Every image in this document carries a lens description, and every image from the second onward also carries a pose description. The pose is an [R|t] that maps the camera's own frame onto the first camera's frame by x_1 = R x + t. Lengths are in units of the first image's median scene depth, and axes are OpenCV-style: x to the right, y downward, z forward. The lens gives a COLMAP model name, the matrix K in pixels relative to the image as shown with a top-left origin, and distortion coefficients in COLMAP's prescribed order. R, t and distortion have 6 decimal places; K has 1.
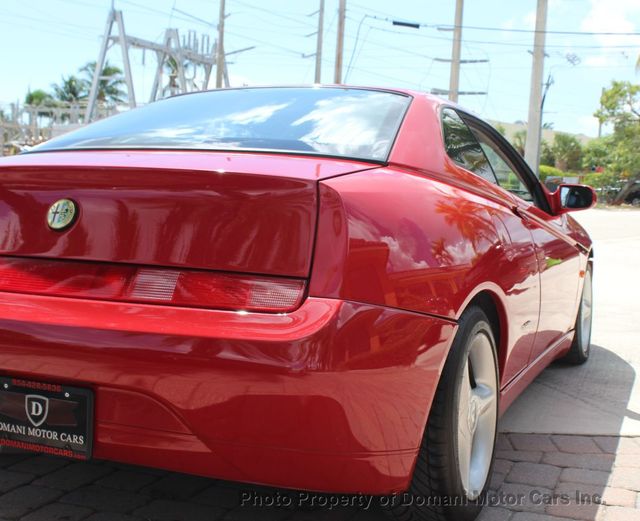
lens RADIAL K [[949.3, 0, 320.1], [0, 949.3, 214.5], [0, 0, 1]] dist [-0.034448, -0.092803]
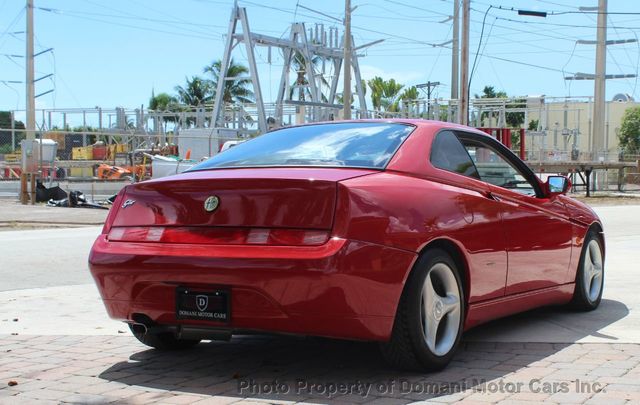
lens RADIAL K [[1230.5, 0, 320.0], [0, 1230.5, 202.5], [0, 0, 1]] dist [-0.007152, -0.157505]
pose [[0.987469, -0.035422, -0.153789, 0.047846], [0.032816, 0.999272, -0.019451, 0.007661], [0.154366, 0.014161, 0.987912, -0.208225]]
